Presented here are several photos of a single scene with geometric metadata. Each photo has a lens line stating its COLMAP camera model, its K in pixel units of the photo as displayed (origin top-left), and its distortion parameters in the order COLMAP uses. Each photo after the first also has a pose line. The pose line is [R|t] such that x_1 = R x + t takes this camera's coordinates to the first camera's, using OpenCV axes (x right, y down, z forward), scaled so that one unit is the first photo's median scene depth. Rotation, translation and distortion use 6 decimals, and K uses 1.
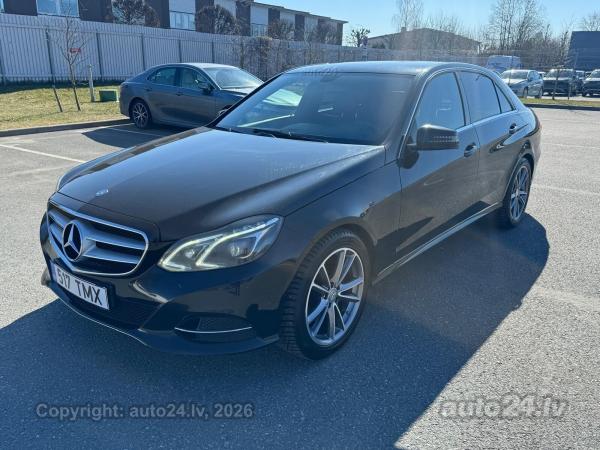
lens RADIAL K [[479.9, 0, 300.0], [0, 479.9, 225.0], [0, 0, 1]] dist [0.096127, -0.101787]
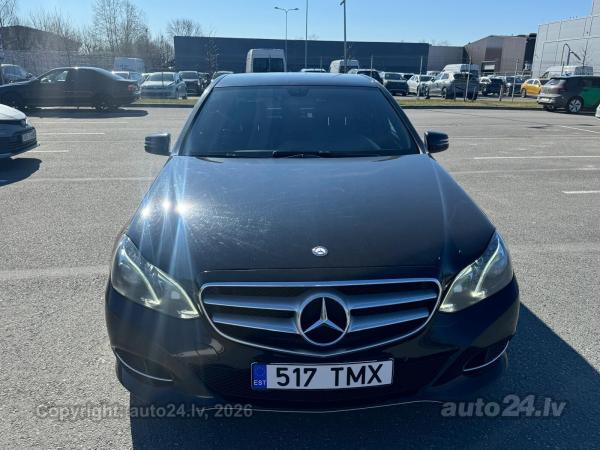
lens RADIAL K [[479.9, 0, 300.0], [0, 479.9, 225.0], [0, 0, 1]] dist [0.096127, -0.101787]
pose [[0.749883, -0.212302, 0.626581, -0.951802], [0.213540, 0.974091, 0.074487, -0.180670], [-0.626160, 0.077943, 0.775789, 0.427497]]
